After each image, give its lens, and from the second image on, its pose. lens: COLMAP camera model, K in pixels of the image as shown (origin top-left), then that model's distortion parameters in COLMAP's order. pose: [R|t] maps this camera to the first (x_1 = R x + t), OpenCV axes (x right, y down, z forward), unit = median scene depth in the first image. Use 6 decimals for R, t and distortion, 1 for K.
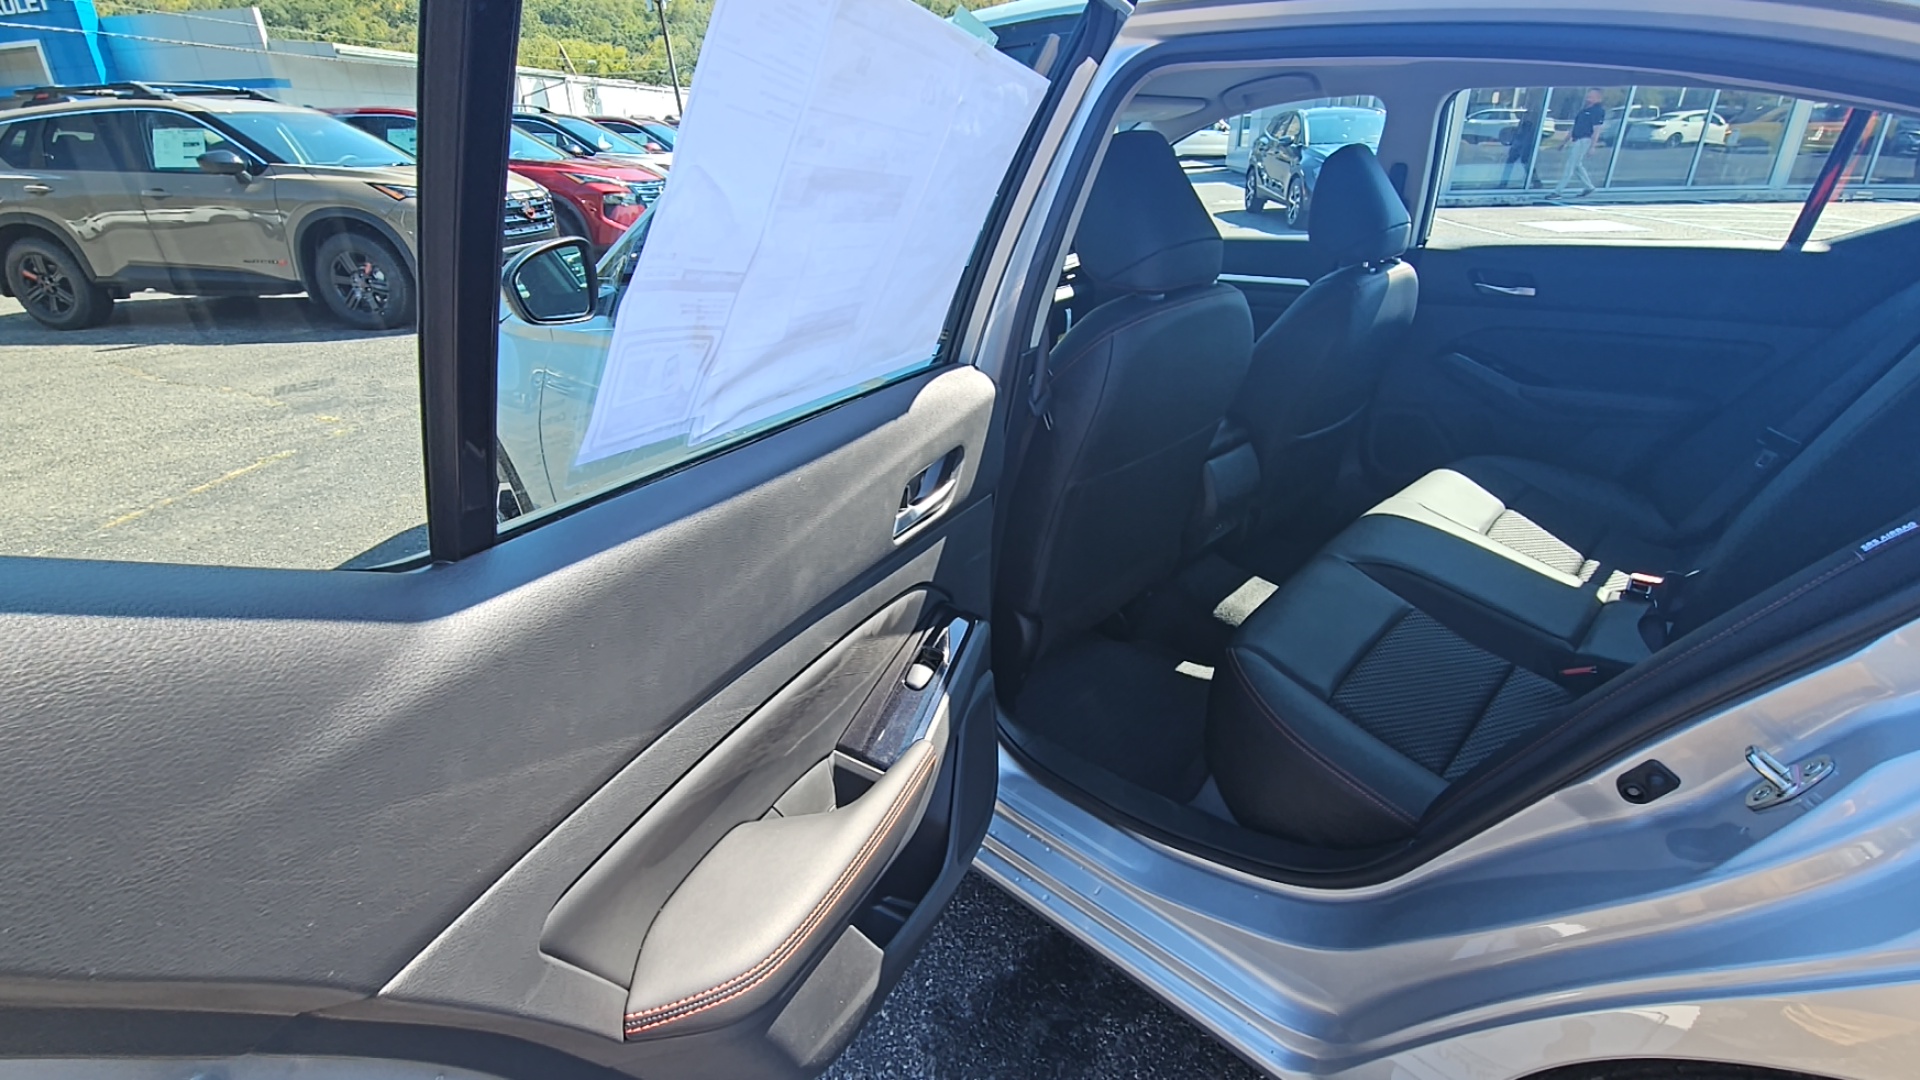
lens RADIAL K [[852.4, 0, 955.3], [0, 852.4, 536.2], [0, 0, 1]] dist [0.009837, -0.007899]
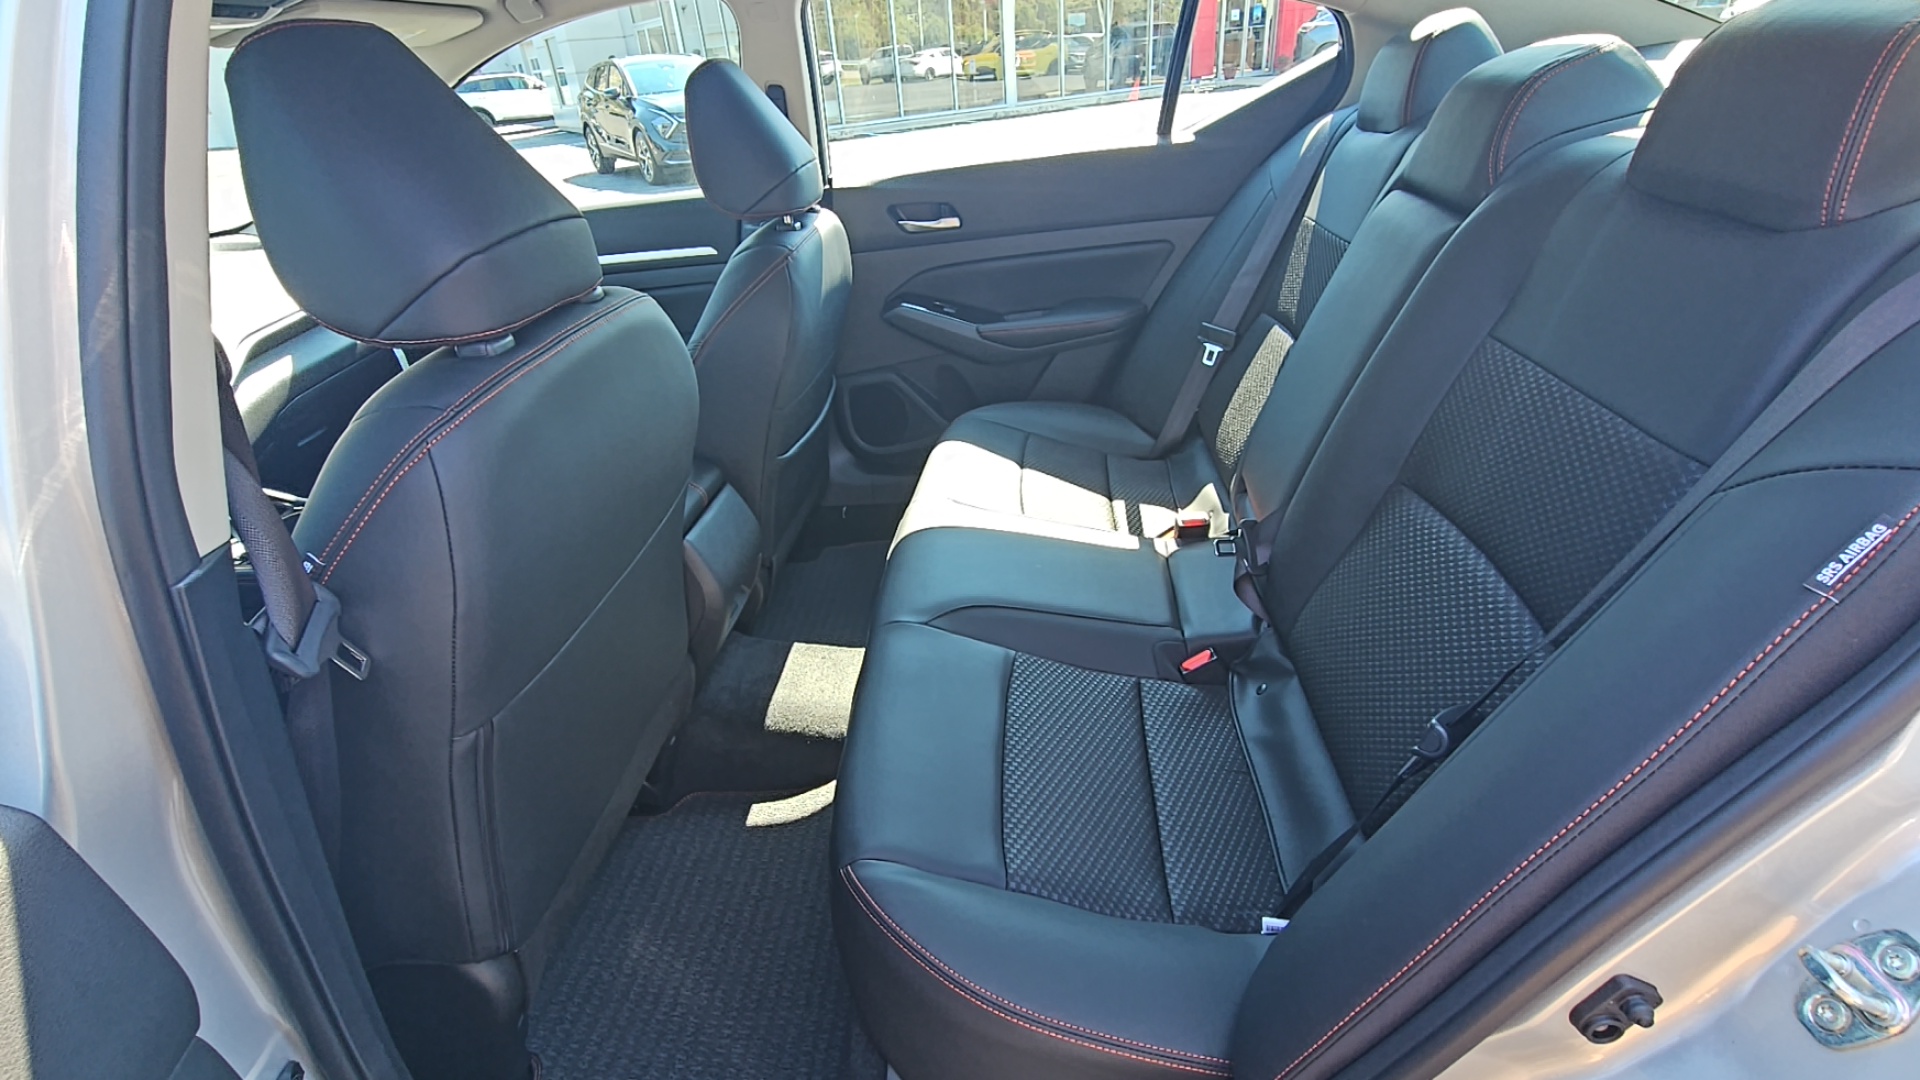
lens RADIAL K [[852.4, 0, 955.3], [0, 852.4, 536.2], [0, 0, 1]] dist [0.009837, -0.007899]
pose [[0.774602, -0.341138, 0.532557, 0.088919], [0.318979, 0.937838, 0.136794, -0.101095], [-0.546118, 0.063913, 0.835267, 0.278590]]
